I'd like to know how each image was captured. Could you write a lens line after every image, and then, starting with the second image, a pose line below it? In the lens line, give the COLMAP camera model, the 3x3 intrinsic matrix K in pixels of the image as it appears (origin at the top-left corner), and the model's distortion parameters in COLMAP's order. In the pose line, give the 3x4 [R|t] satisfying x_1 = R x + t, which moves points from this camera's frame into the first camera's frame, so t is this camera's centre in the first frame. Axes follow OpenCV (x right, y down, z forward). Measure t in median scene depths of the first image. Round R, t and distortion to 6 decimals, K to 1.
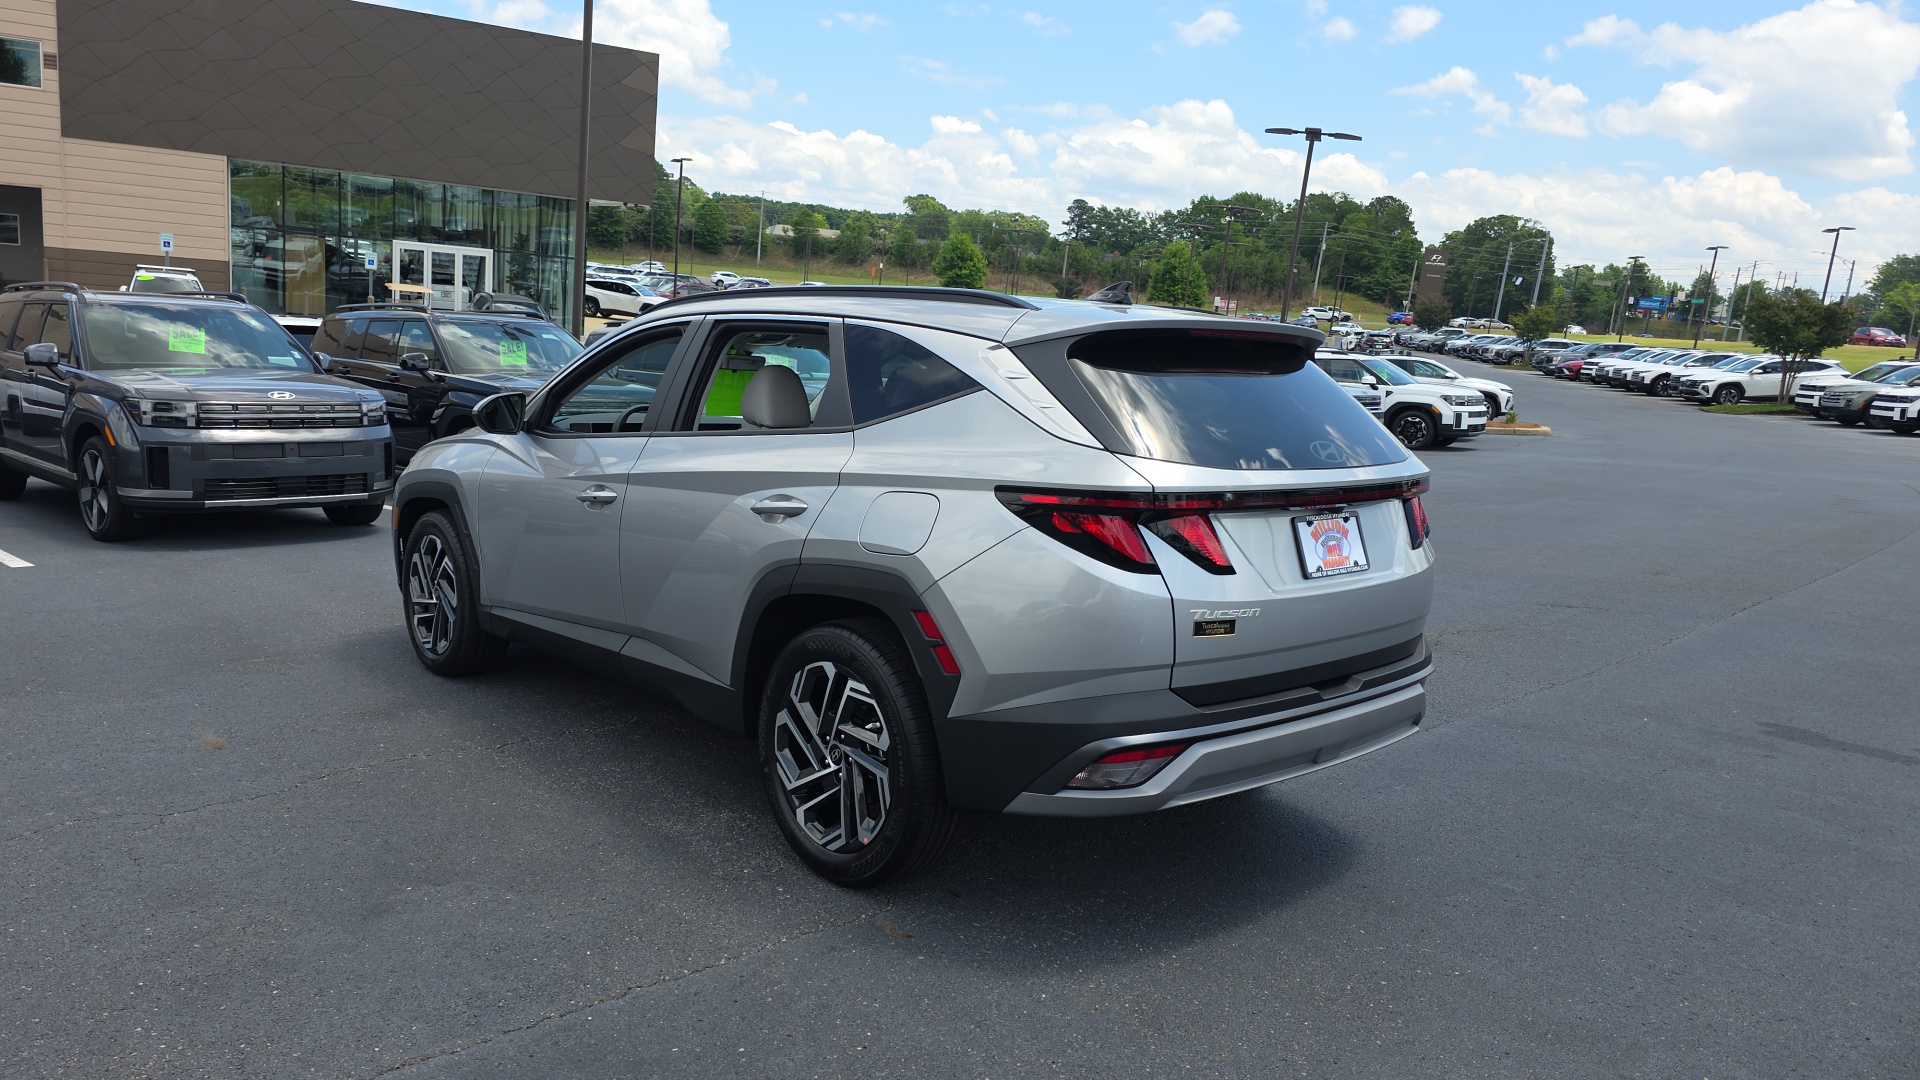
lens RADIAL K [[1286.7, 0, 911.5], [0, 1286.7, 572.1], [0, 0, 1]] dist [0.060291, -0.058844]
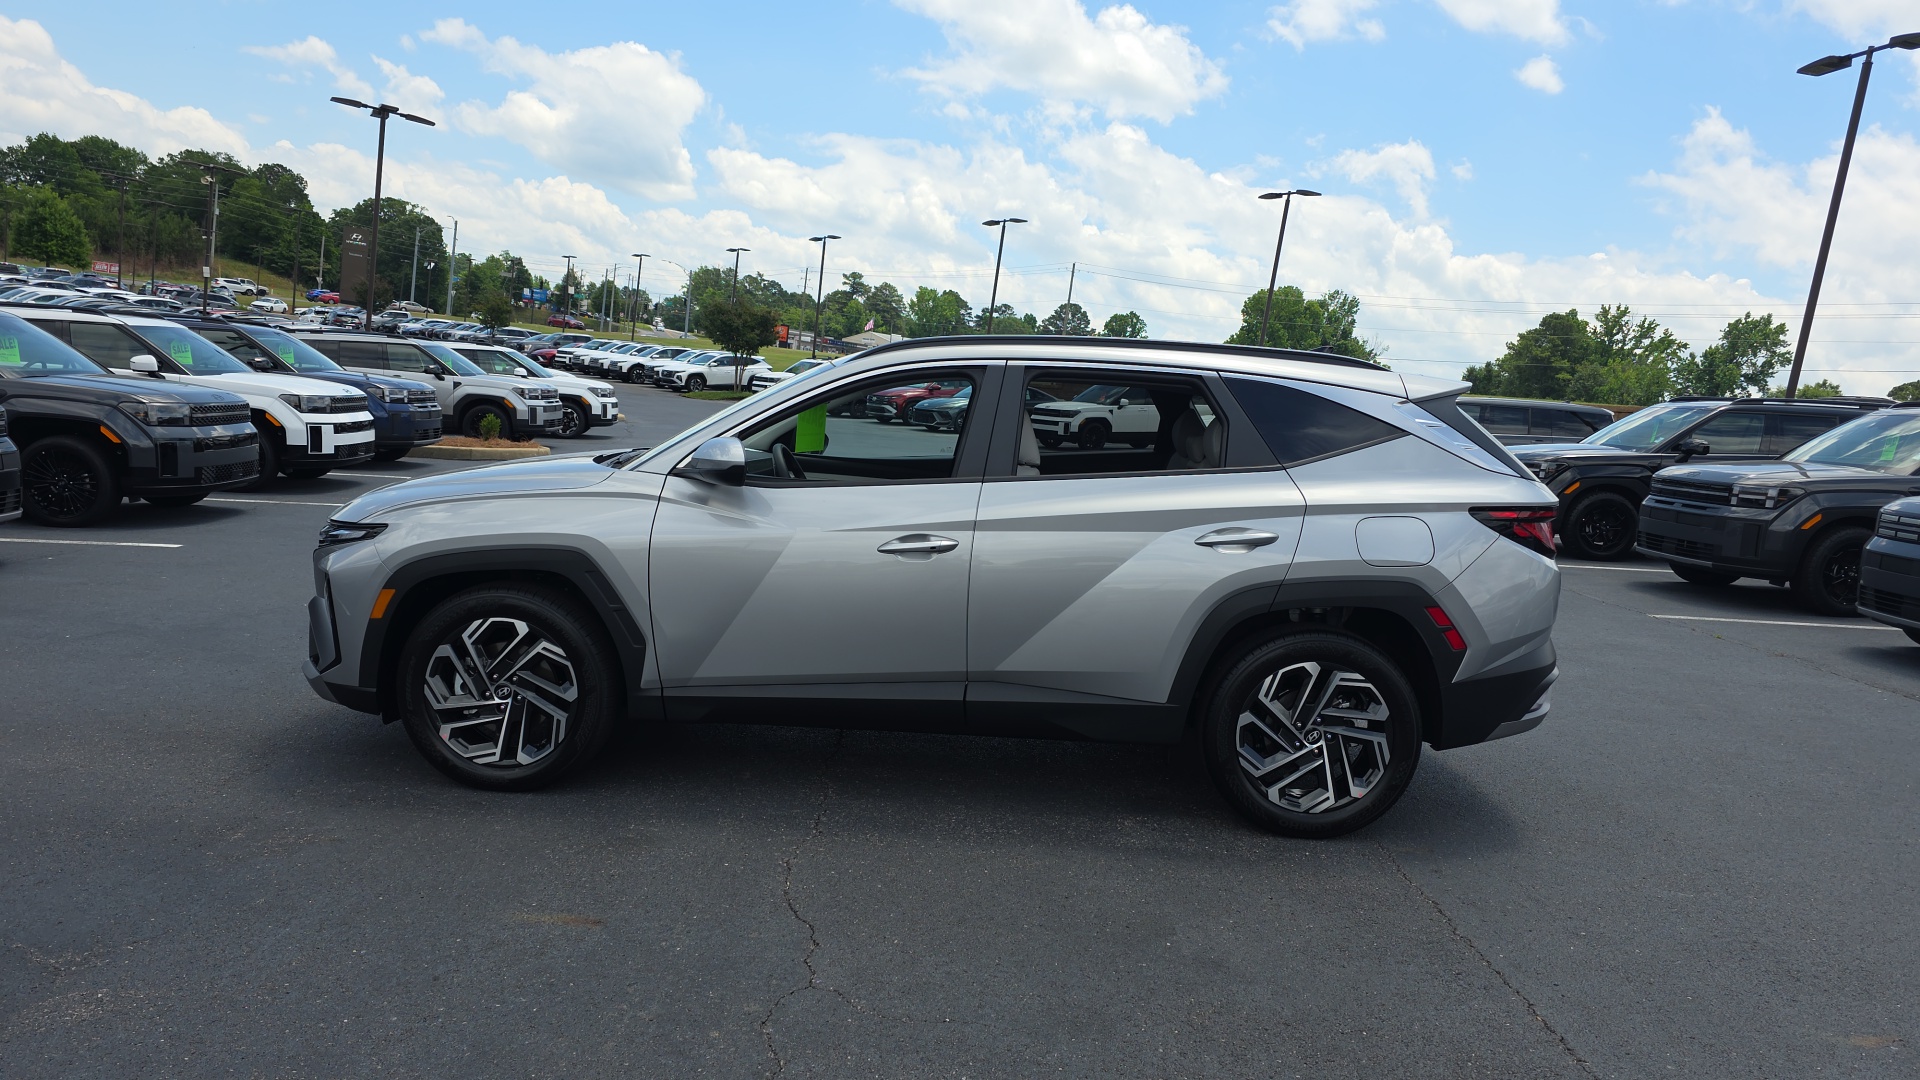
lens RADIAL K [[1286.7, 0, 910.5], [0, 1286.7, 590.6], [0, 0, 1]] dist [0.060291, -0.058844]
pose [[0.666685, -0.118033, 0.735934, -0.947891], [0.094639, 0.992795, 0.073496, -0.095933], [-0.739307, 0.020650, 0.673052, 0.359375]]
